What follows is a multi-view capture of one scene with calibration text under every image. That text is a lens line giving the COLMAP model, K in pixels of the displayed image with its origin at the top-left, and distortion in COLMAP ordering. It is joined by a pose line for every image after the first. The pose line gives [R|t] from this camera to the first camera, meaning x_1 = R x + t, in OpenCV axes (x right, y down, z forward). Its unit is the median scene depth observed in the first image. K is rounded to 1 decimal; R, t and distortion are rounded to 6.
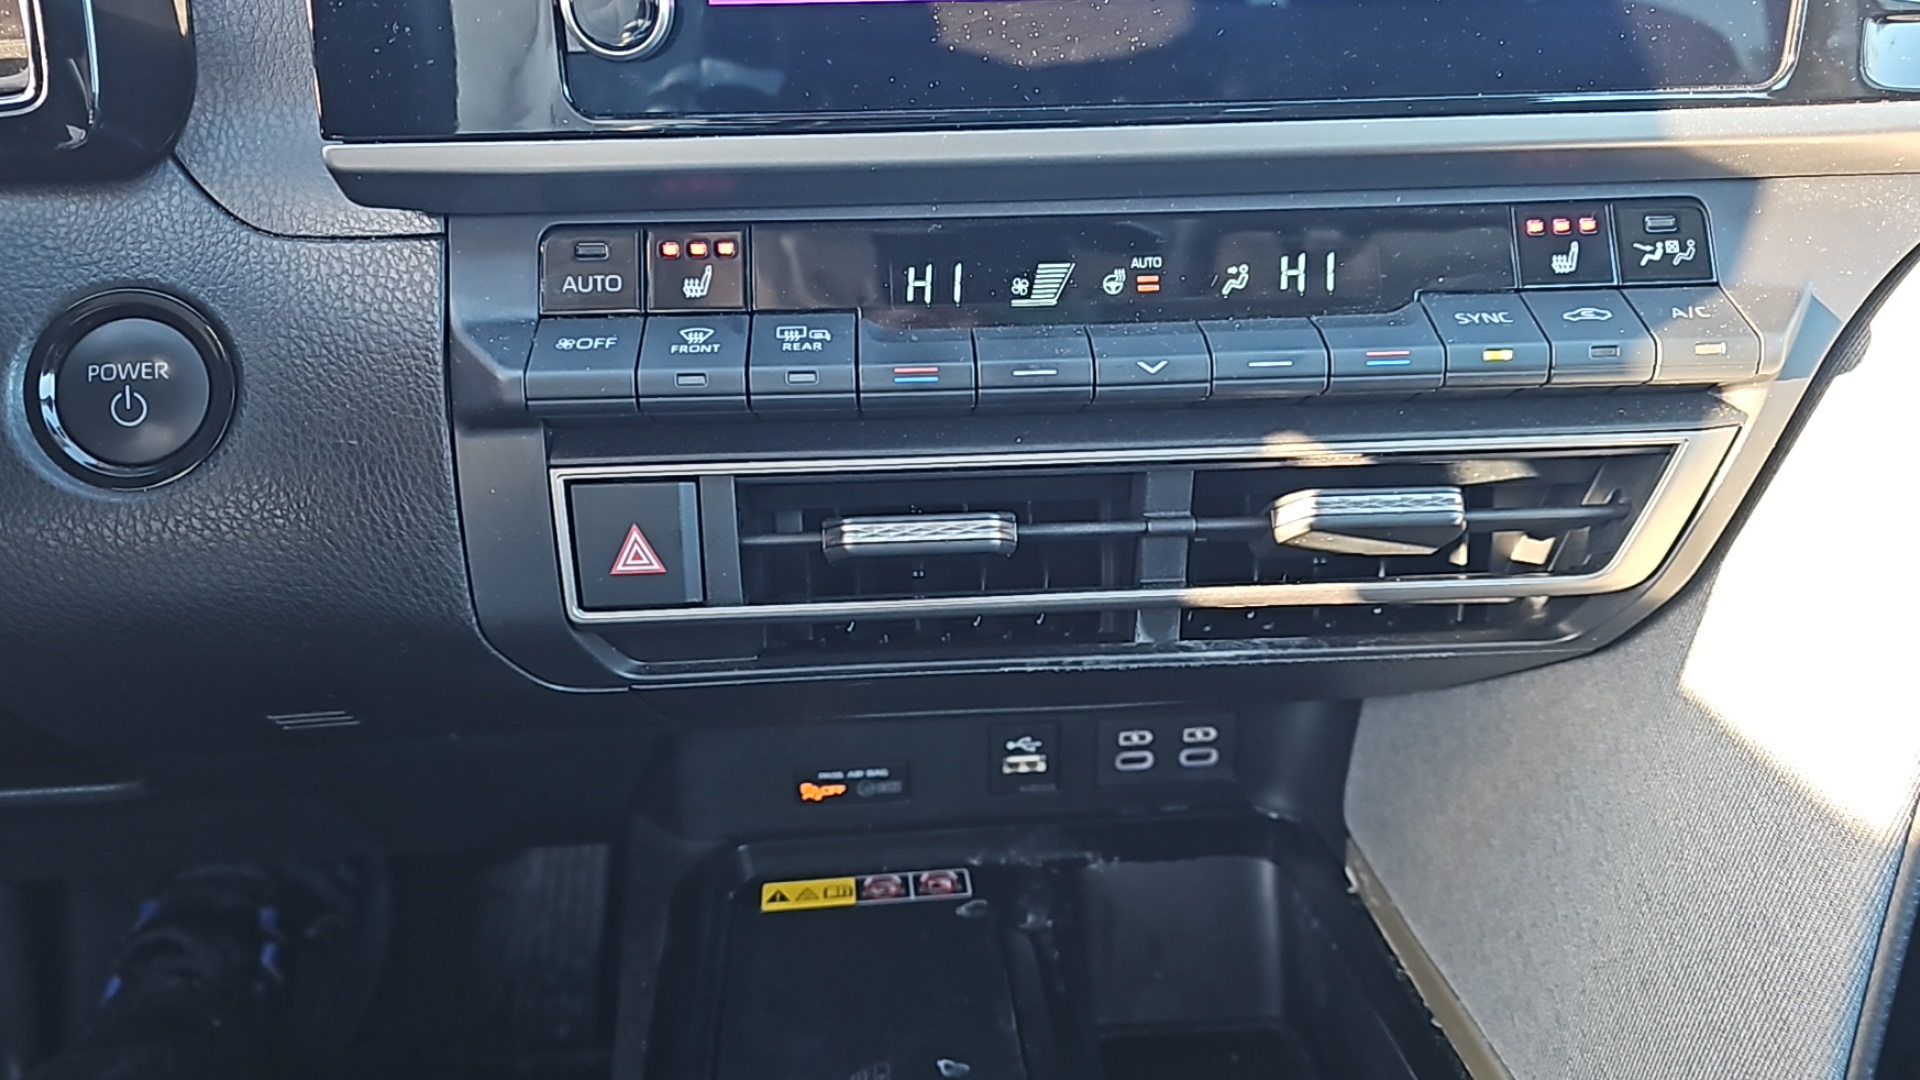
lens RADIAL K [[1408.9, 0, 960.0], [0, 1408.9, 540.0], [0, 0, 1]] dist [0.004144, -0.046099]
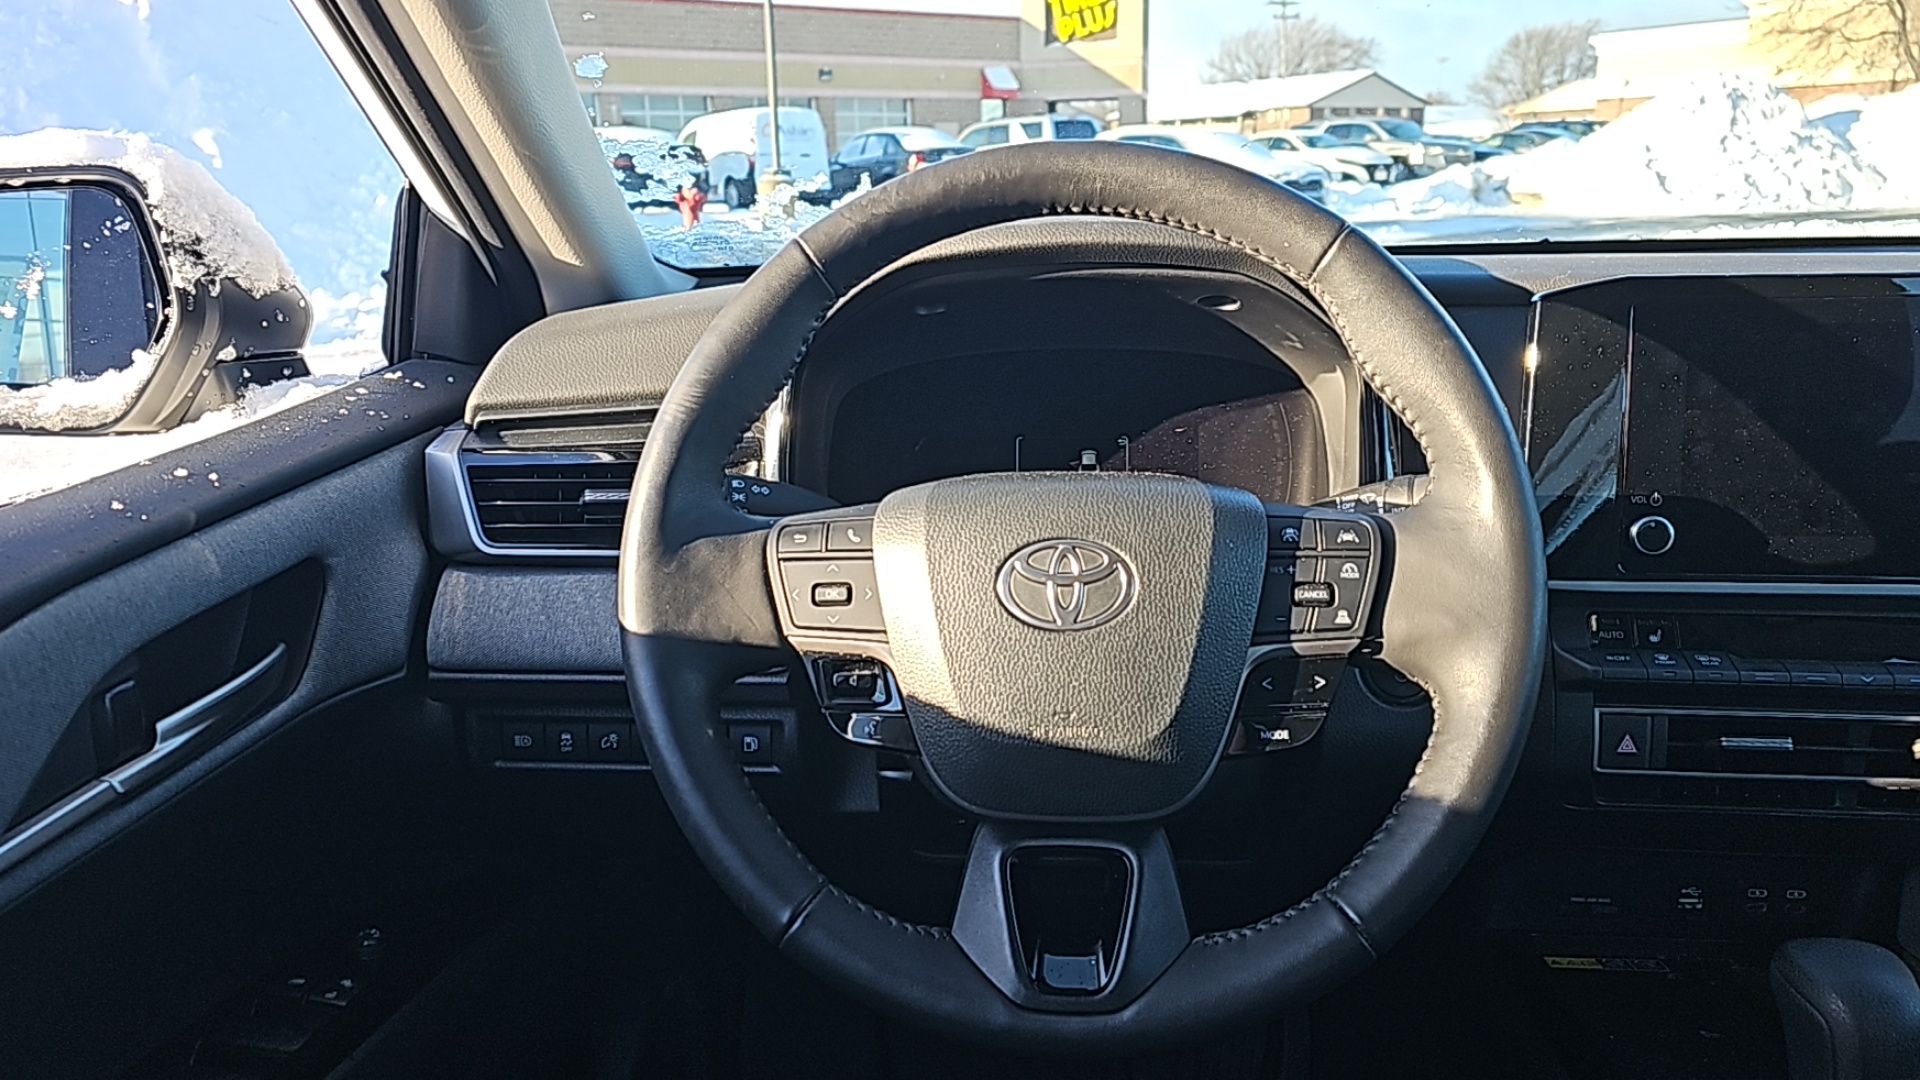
lens RADIAL K [[1377.4, 0, 965.3], [0, 1377.4, 548.5], [0, 0, 1]] dist [0.074023, -0.058043]
pose [[0.987904, 0.037923, -0.150360, -0.982266], [-0.071068, 0.972534, -0.221645, 0.288378], [0.137825, 0.229649, 0.963465, -1.525166]]
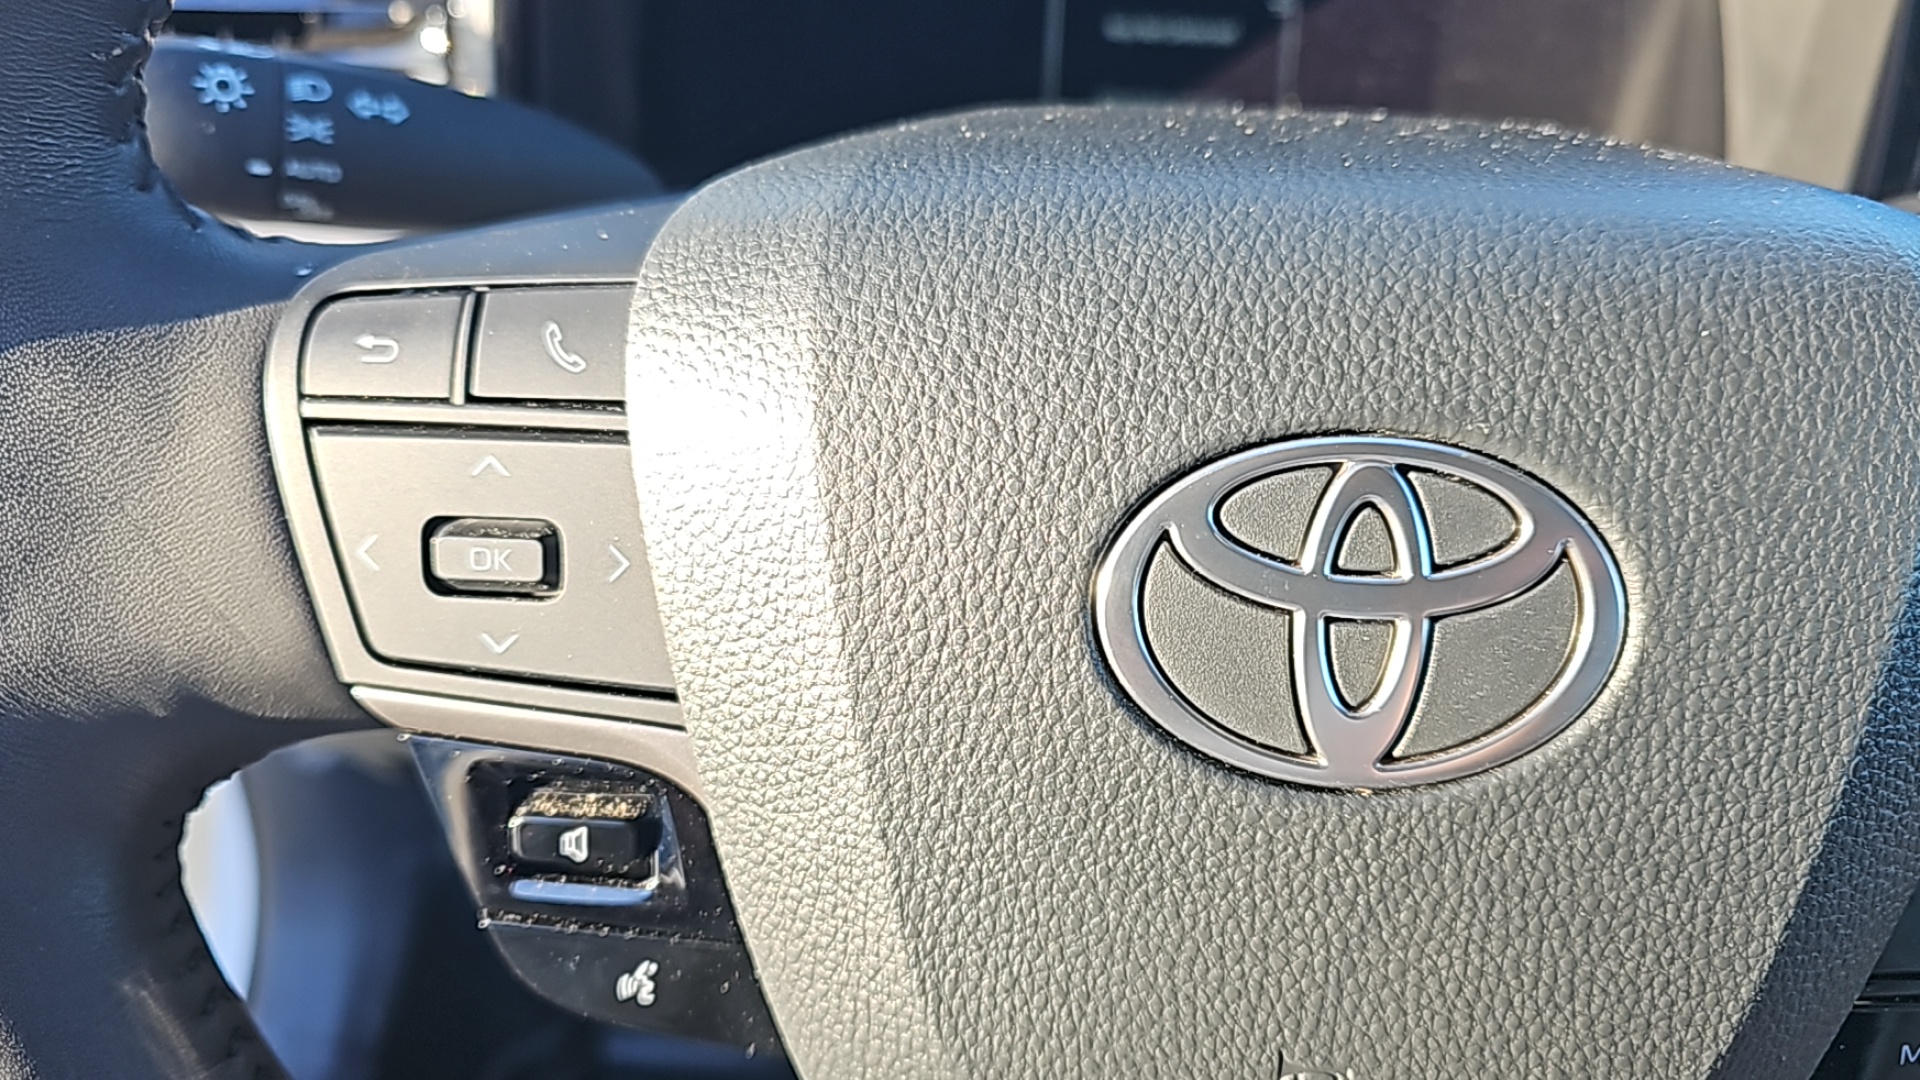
lens RADIAL K [[1421.0, 0, 956.2], [0, 1421.0, 482.4], [0, 0, 1]] dist [-0.024694, -0.003741]
pose [[0.990868, 0.099687, -0.090786, -1.222932], [-0.094873, 0.993919, 0.055895, -0.143351], [0.095806, -0.046771, 0.994301, -0.215436]]
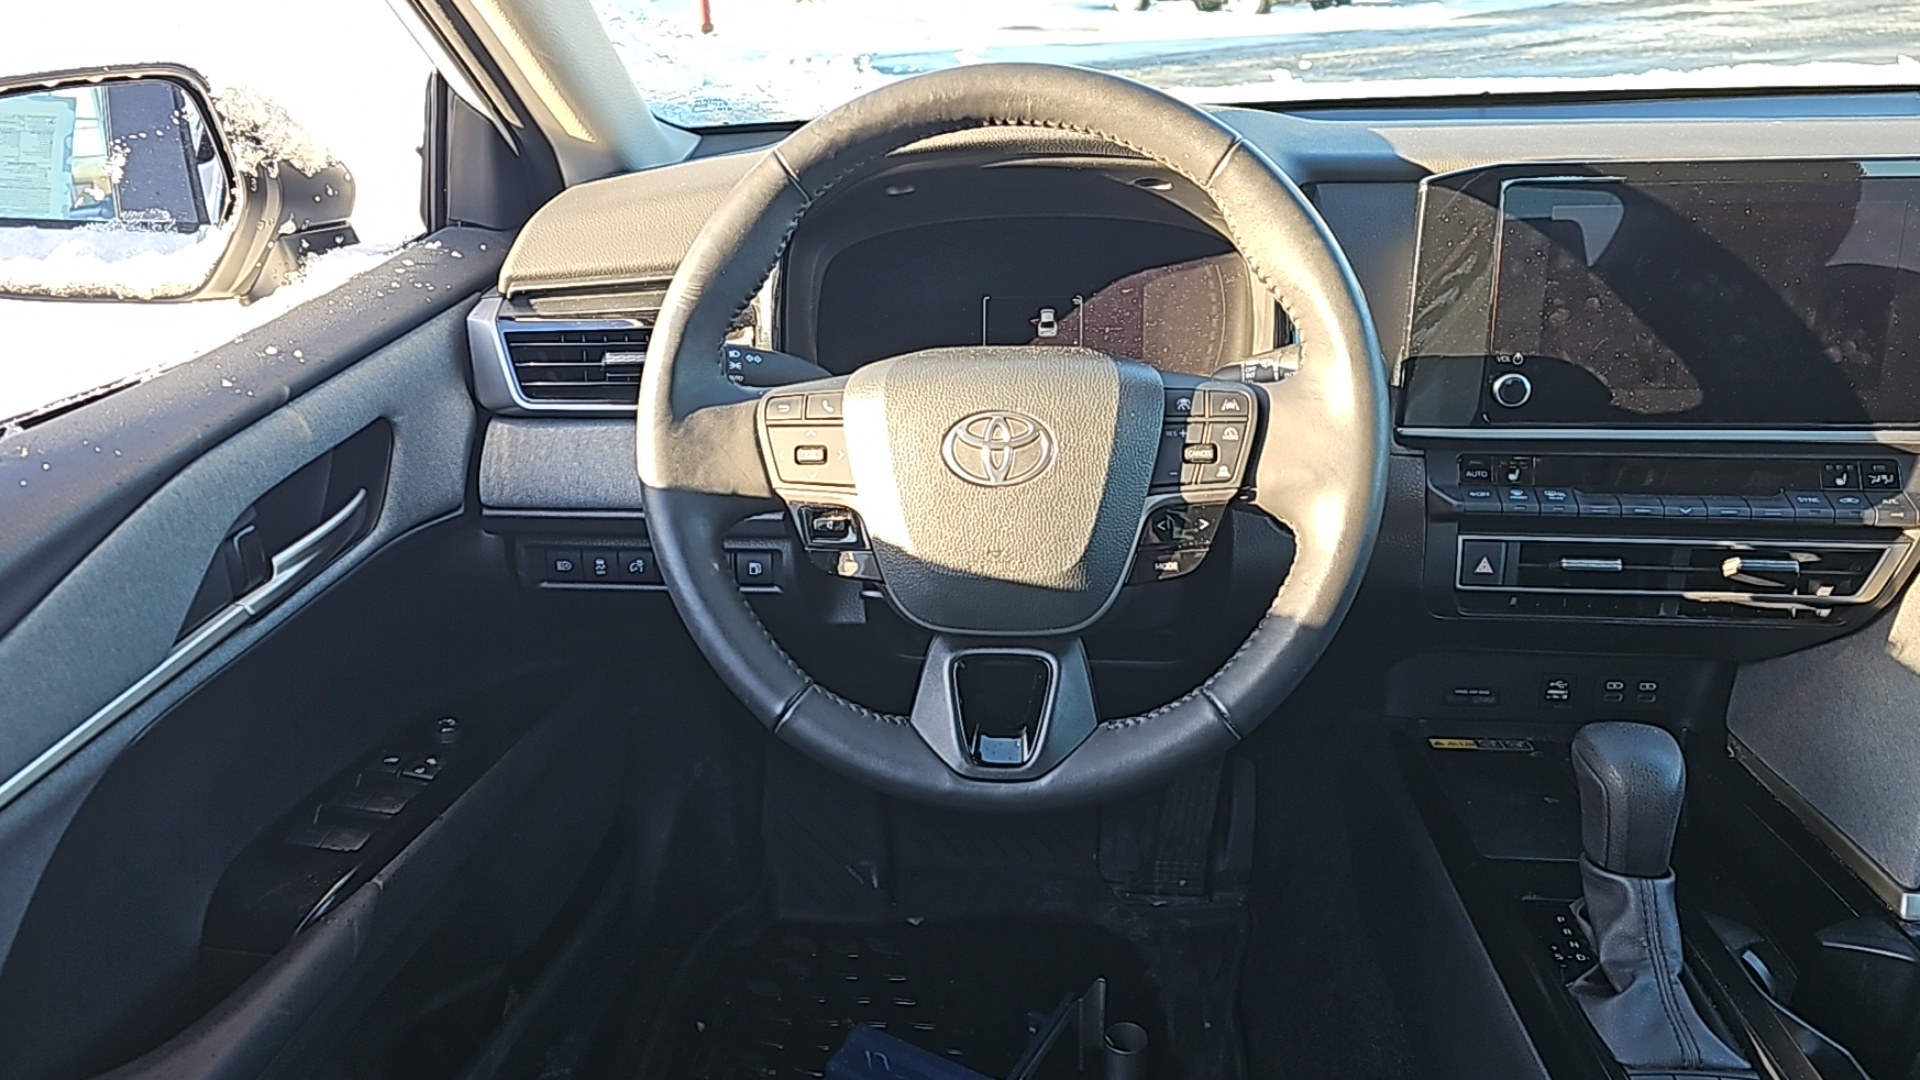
lens RADIAL K [[1373.4, 0, 965.4], [0, 1373.4, 536.7], [0, 0, 1]] dist [0.103373, -0.113157]
pose [[0.985305, 0.053169, -0.162319, -0.800692], [-0.067742, 0.994023, -0.085610, 0.260852], [0.156797, 0.095348, 0.983018, -1.947429]]
